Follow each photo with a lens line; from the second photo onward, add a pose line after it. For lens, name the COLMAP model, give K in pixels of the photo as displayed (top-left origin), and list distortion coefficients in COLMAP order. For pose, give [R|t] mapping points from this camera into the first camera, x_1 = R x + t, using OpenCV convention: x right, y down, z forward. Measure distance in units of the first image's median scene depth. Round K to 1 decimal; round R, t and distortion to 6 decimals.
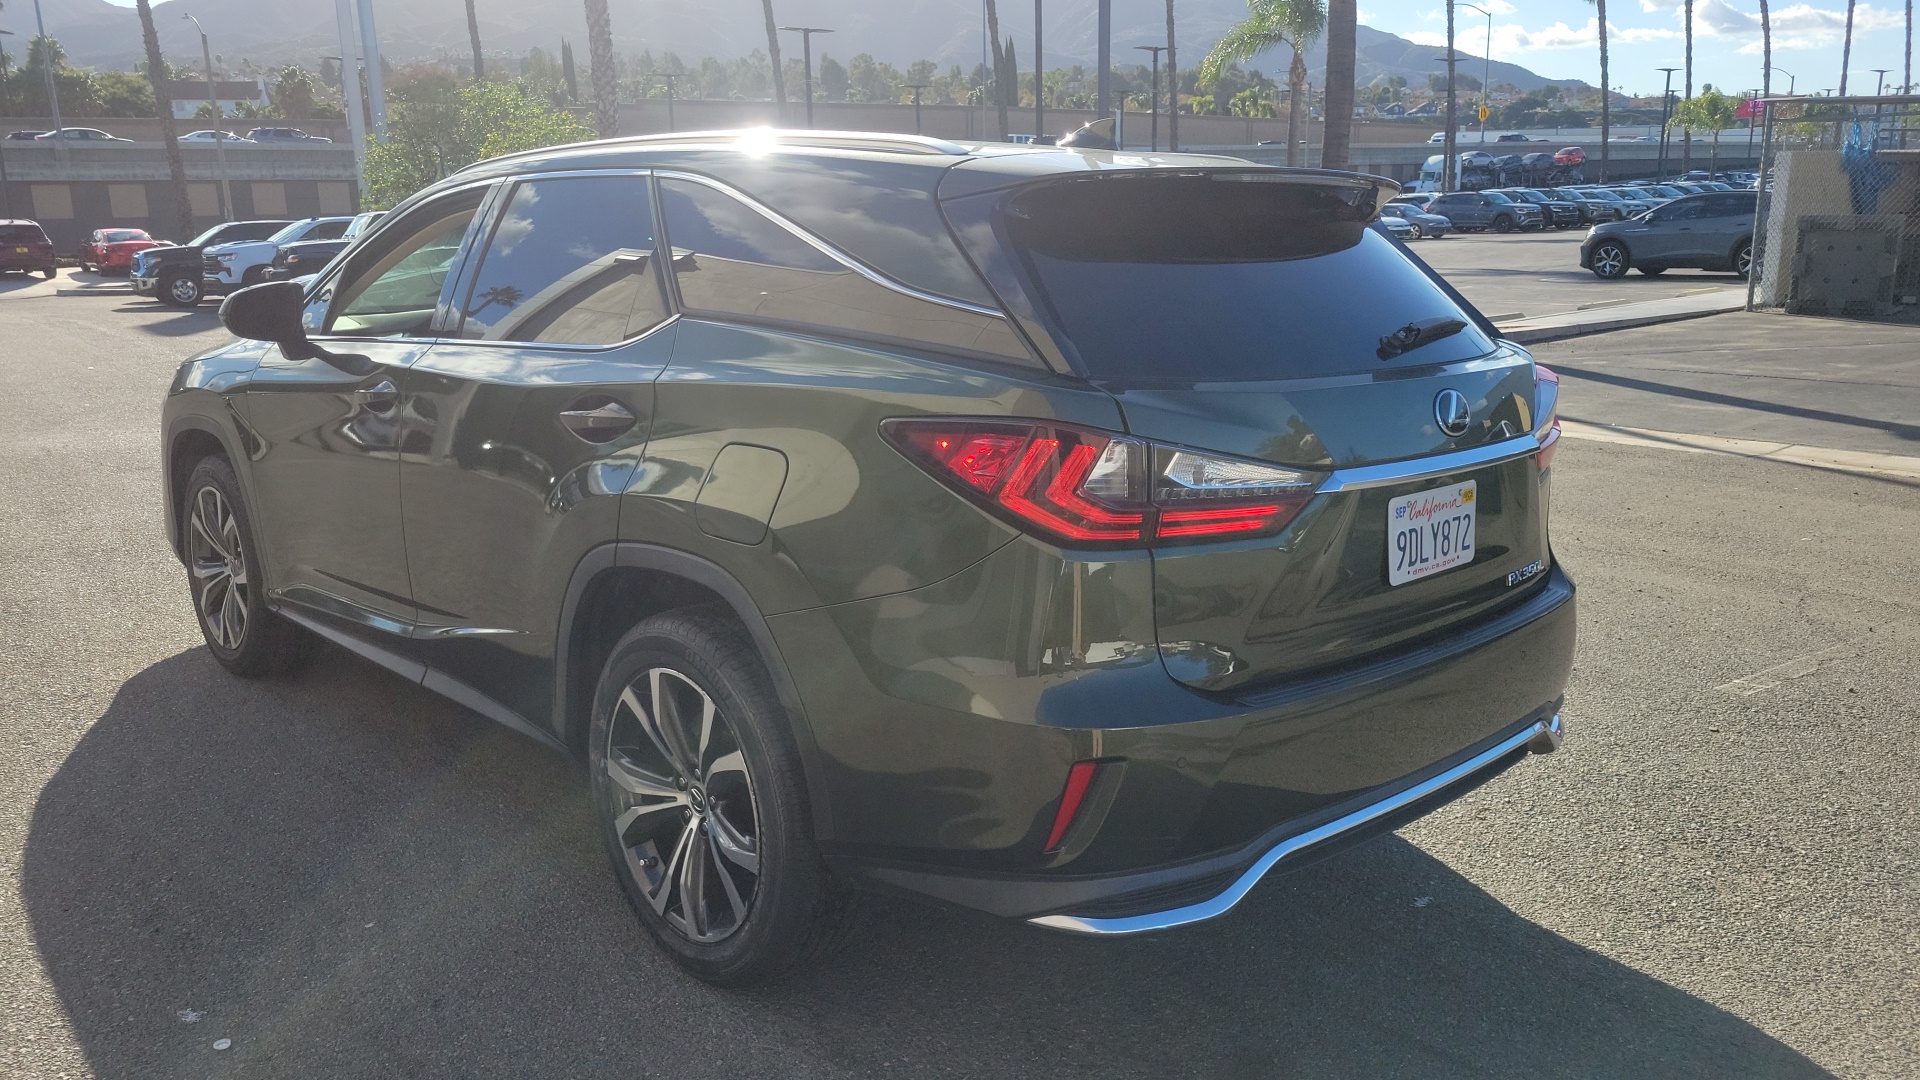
lens RADIAL K [[1432.7, 0, 968.2], [0, 1432.7, 543.7], [0, 0, 1]] dist [0.062191, -0.051096]
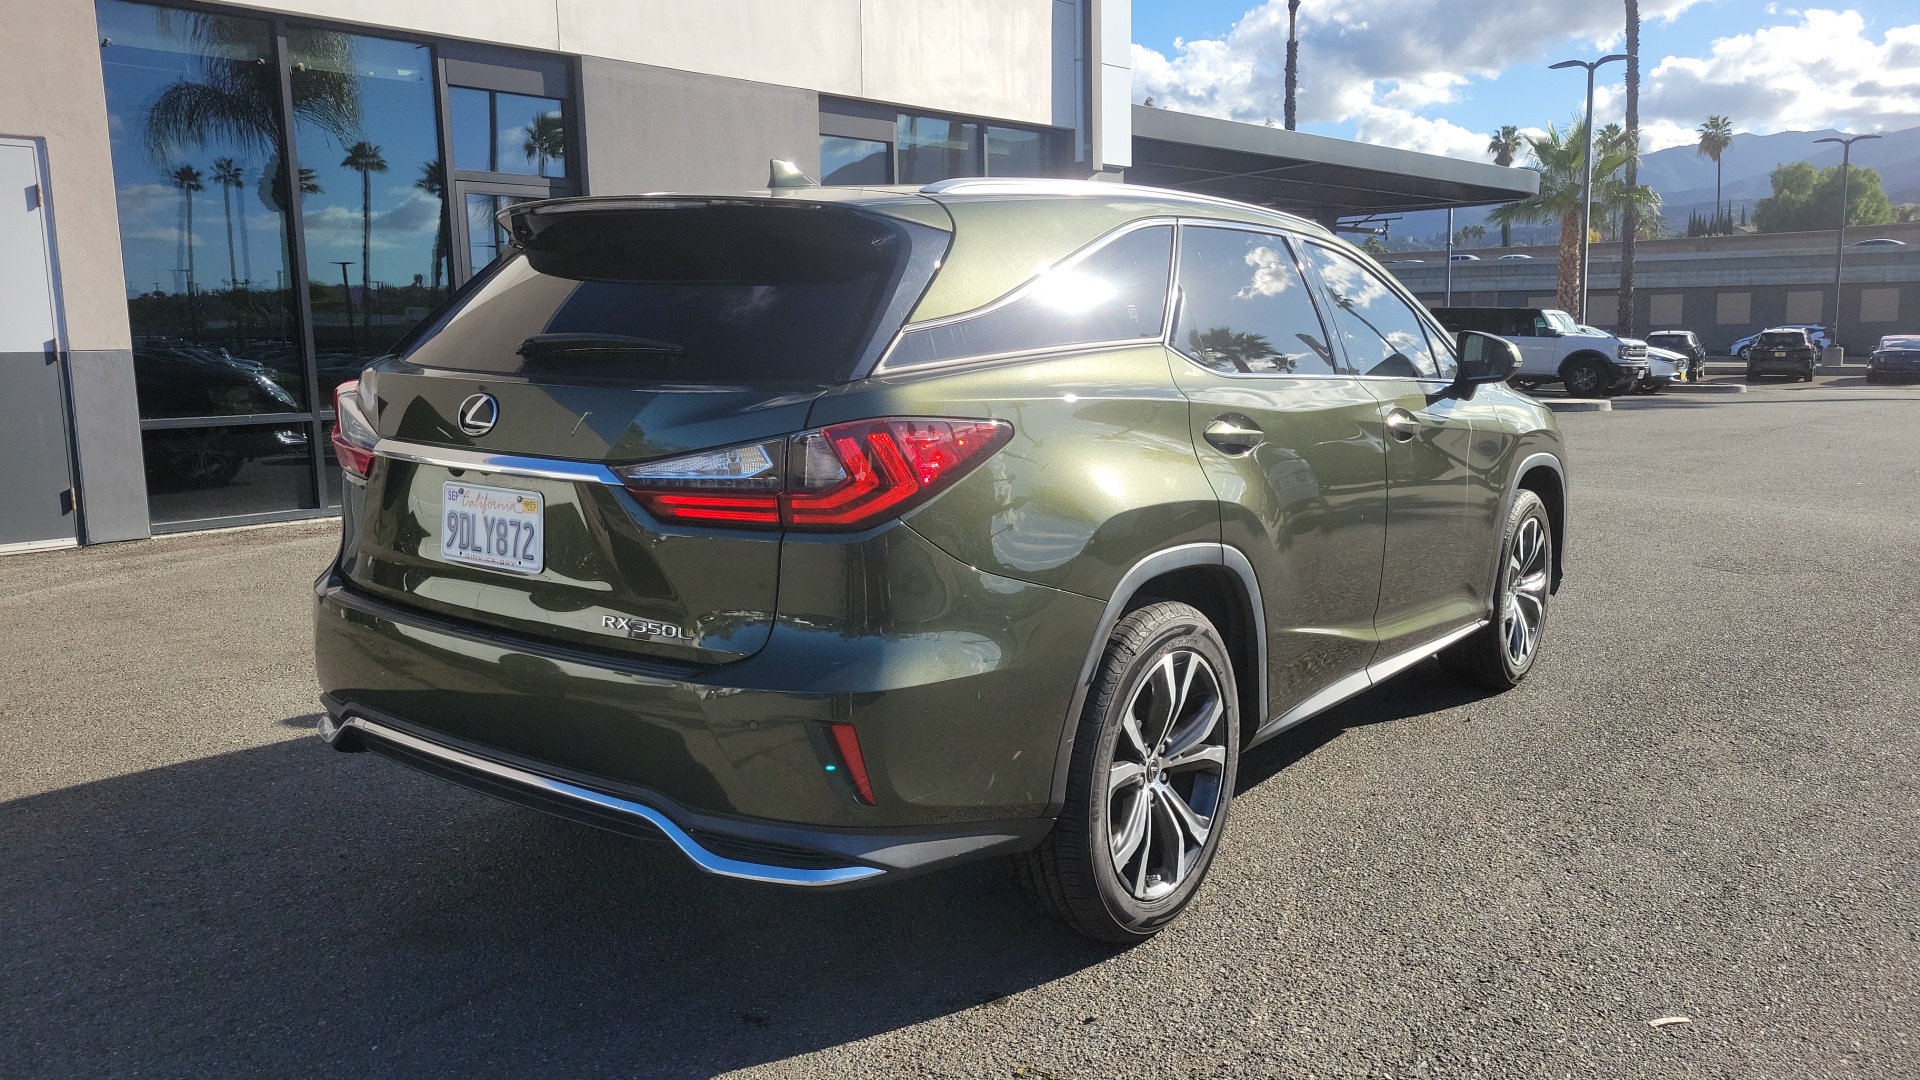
lens RADIAL K [[1432.7, 0, 968.2], [0, 1432.7, 543.7], [0, 0, 1]] dist [0.062191, -0.051096]
pose [[0.182225, 0.156809, -0.970672, 1.391992], [-0.217906, 0.969094, 0.115646, -0.192099], [0.958807, 0.190442, 0.210763, 1.094835]]
